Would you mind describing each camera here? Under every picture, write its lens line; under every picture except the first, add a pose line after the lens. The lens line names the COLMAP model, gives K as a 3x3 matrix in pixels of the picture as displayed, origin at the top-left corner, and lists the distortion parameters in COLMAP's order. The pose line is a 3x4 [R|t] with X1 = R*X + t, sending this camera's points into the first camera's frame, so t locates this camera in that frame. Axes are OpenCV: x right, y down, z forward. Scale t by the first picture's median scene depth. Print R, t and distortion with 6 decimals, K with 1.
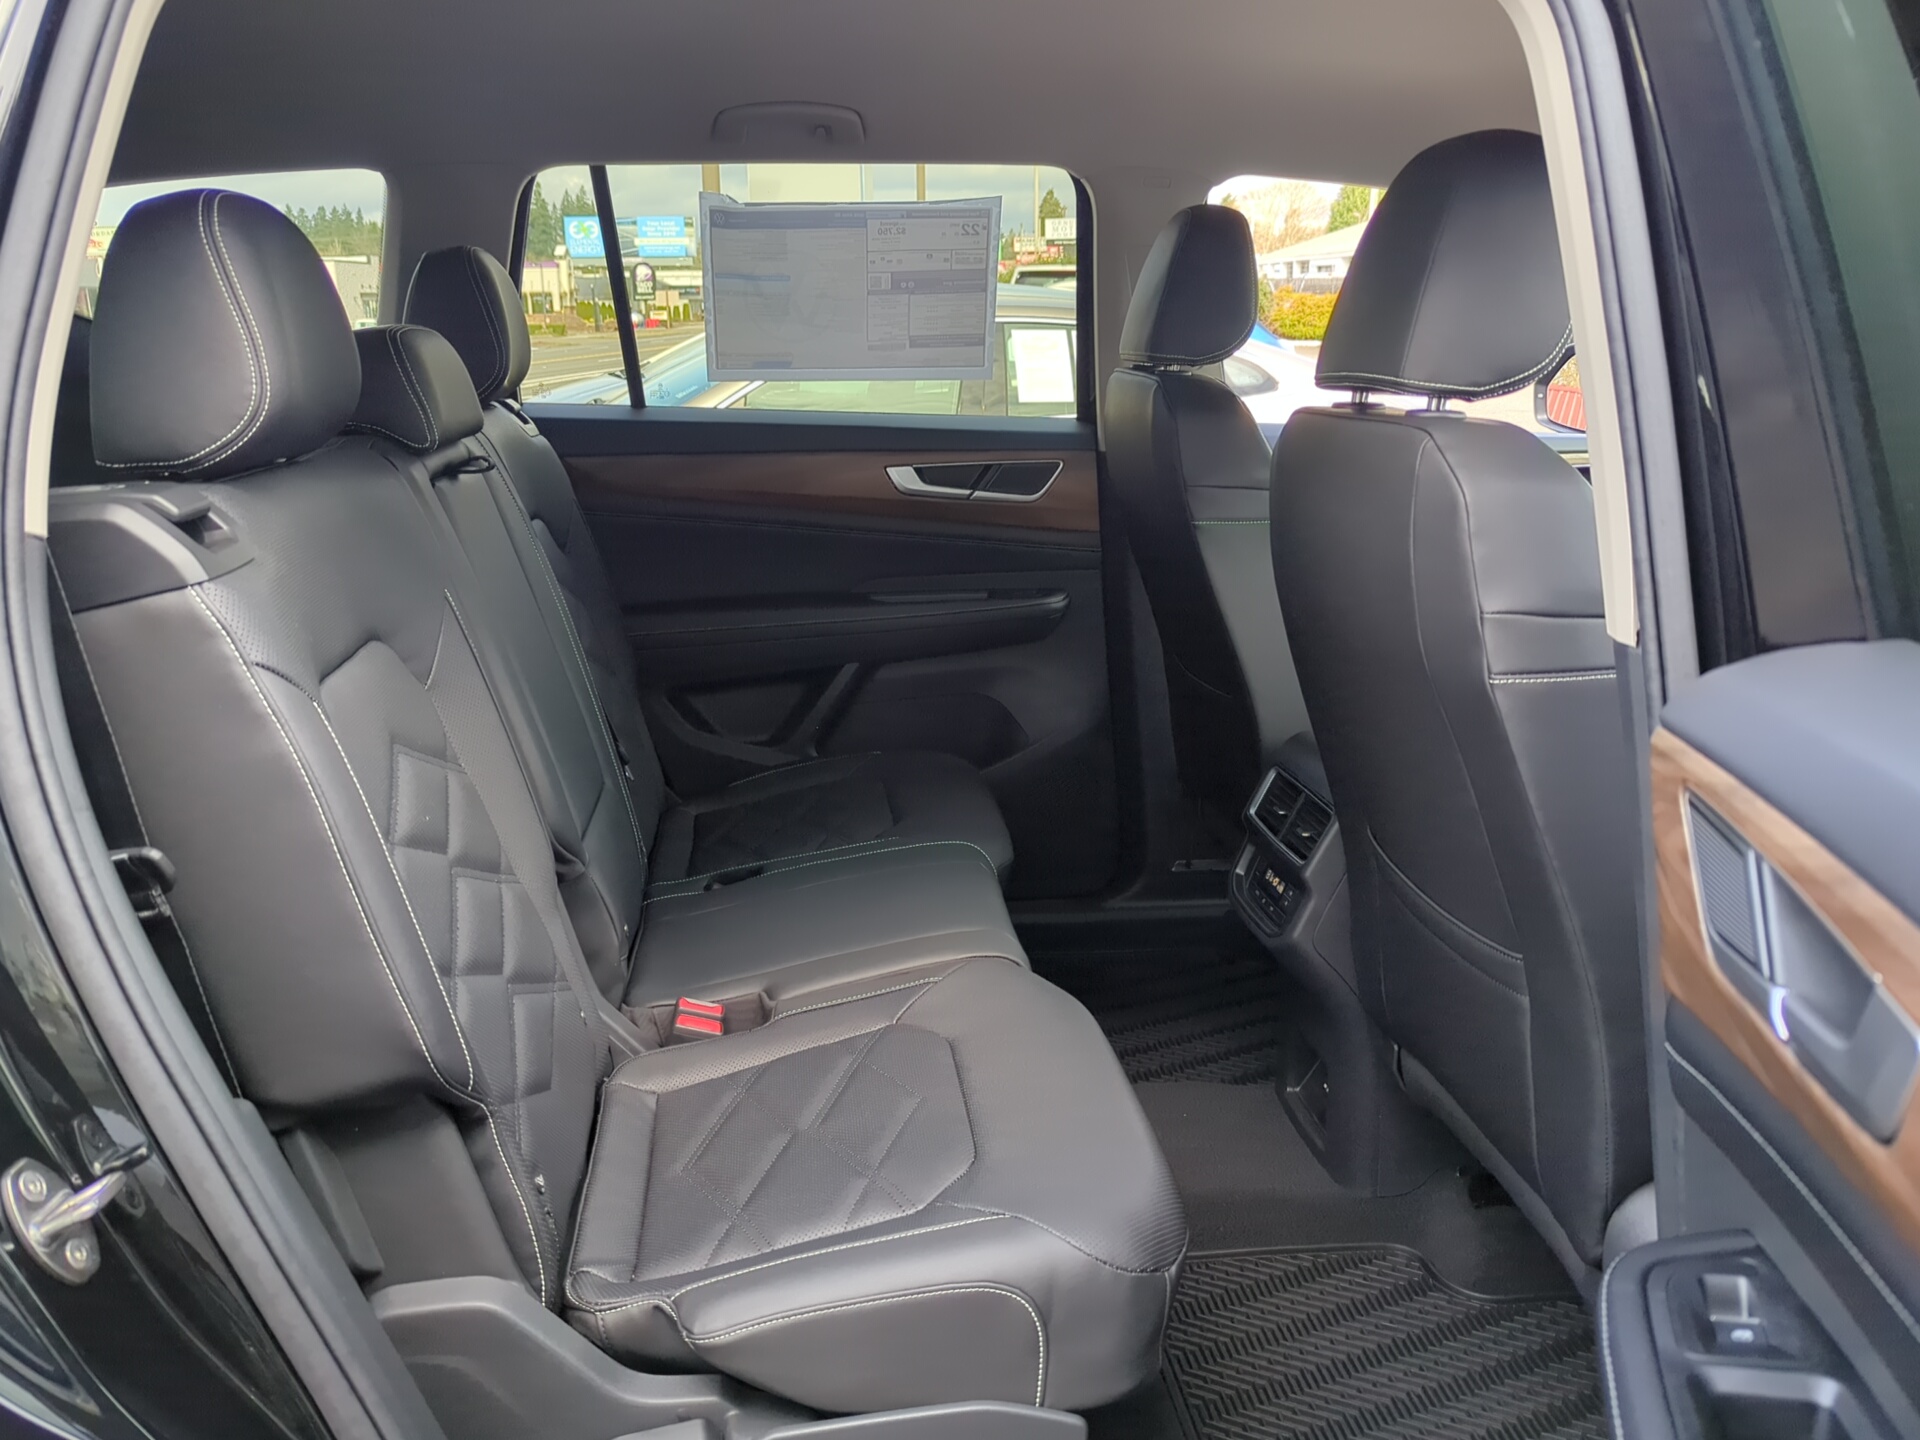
lens RADIAL K [[1542.6, 0, 974.0], [0, 1542.6, 716.1], [0, 0, 1]] dist [0.039347, -0.034507]
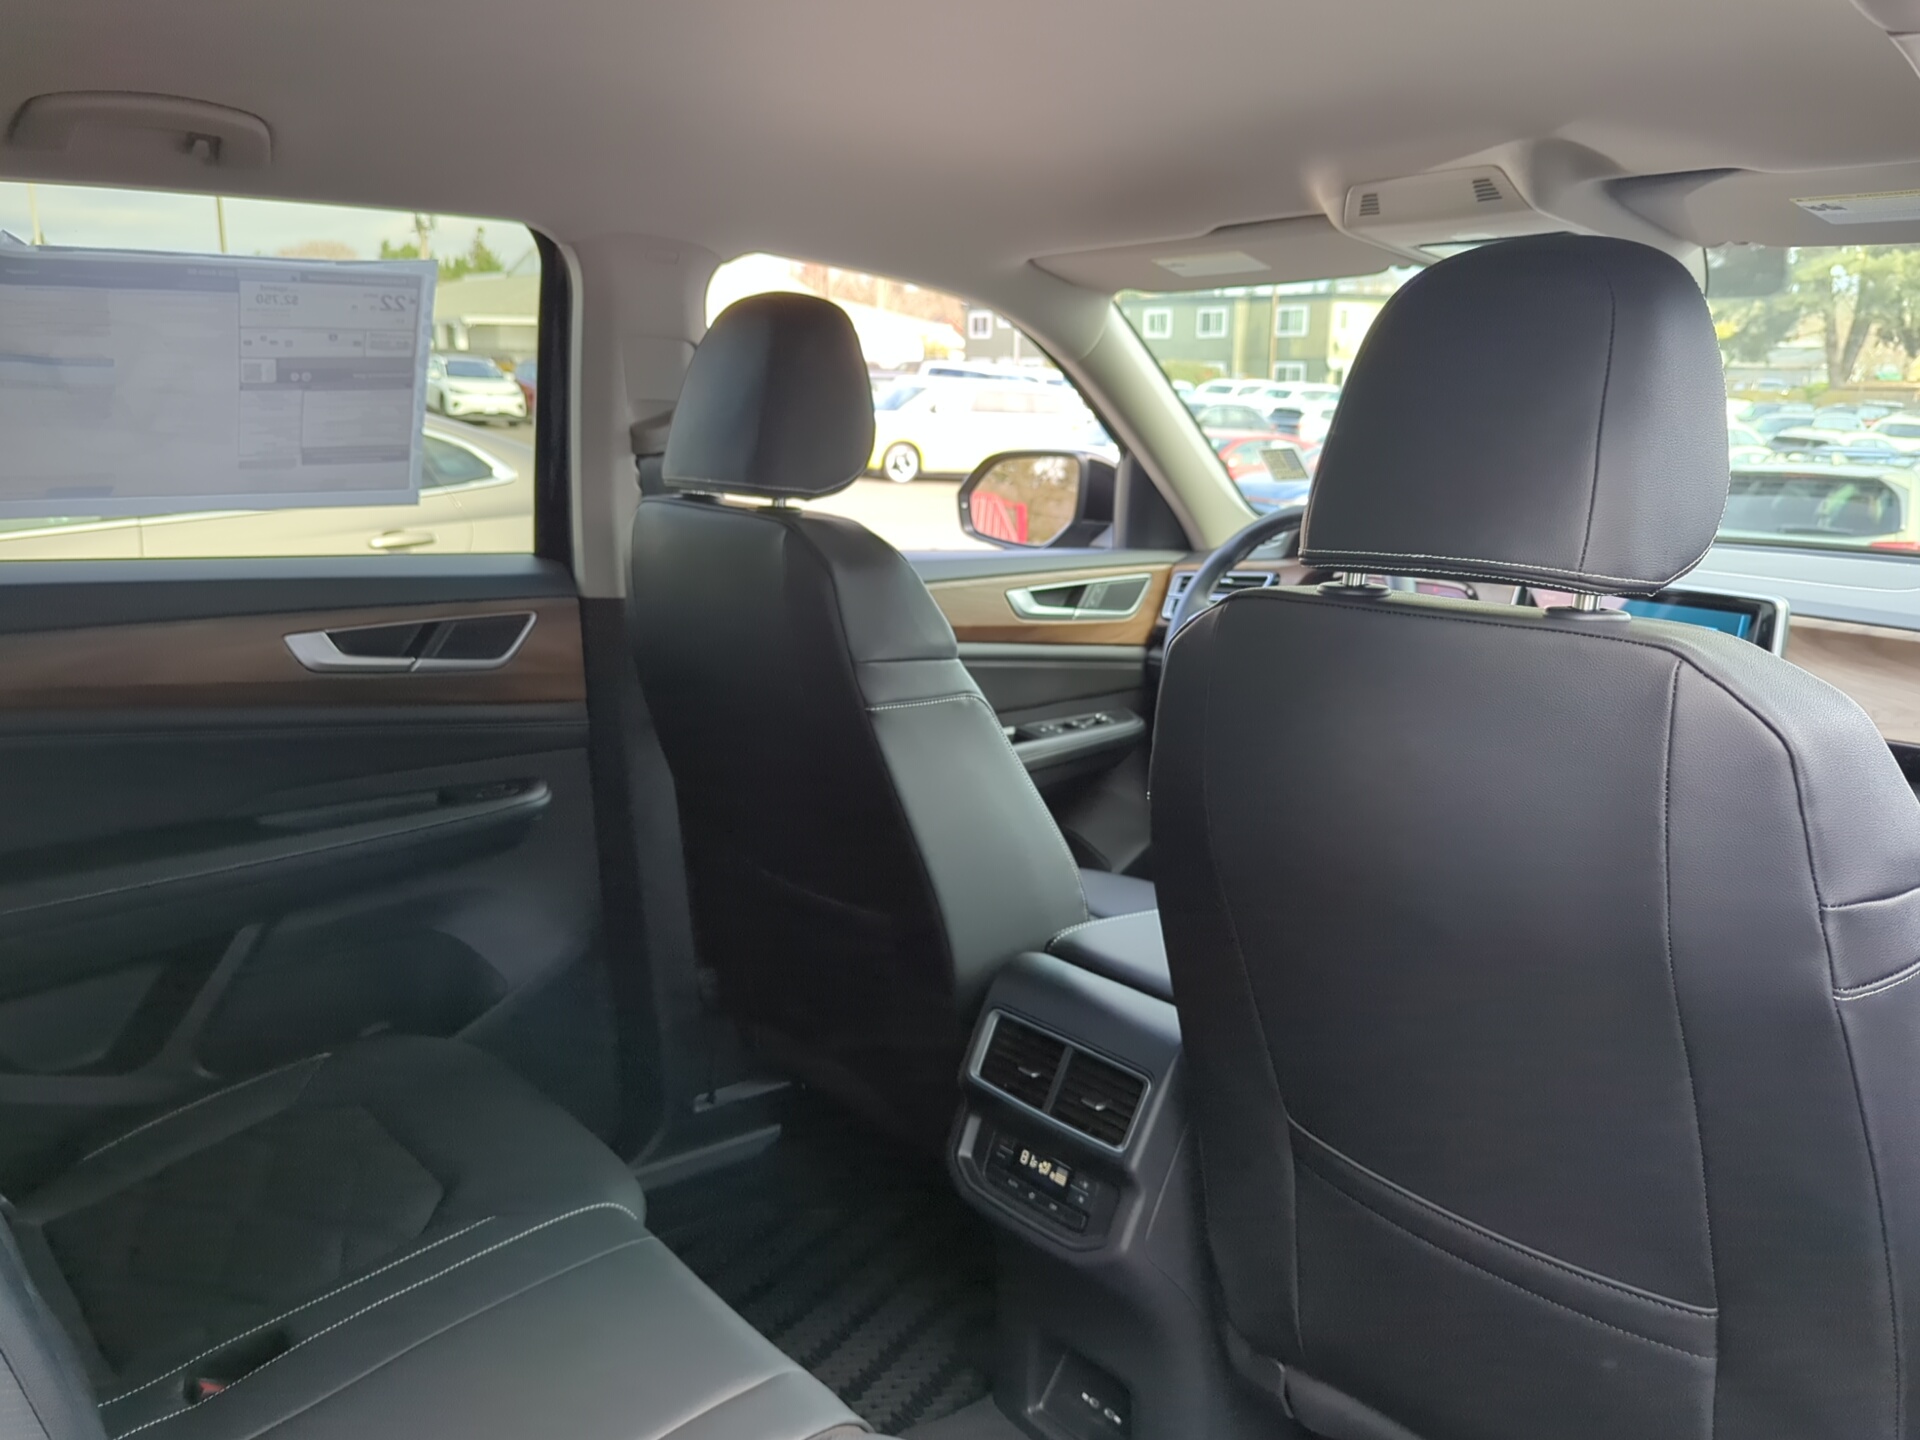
lens RADIAL K [[1542.6, 0, 949.9], [0, 1542.6, 715.4], [0, 0, 1]] dist [0.039347, -0.034507]
pose [[0.849875, -0.090737, 0.519115, -0.171715], [0.113216, 0.993502, -0.011697, -0.086291], [-0.514680, 0.068713, 0.854625, 0.263909]]
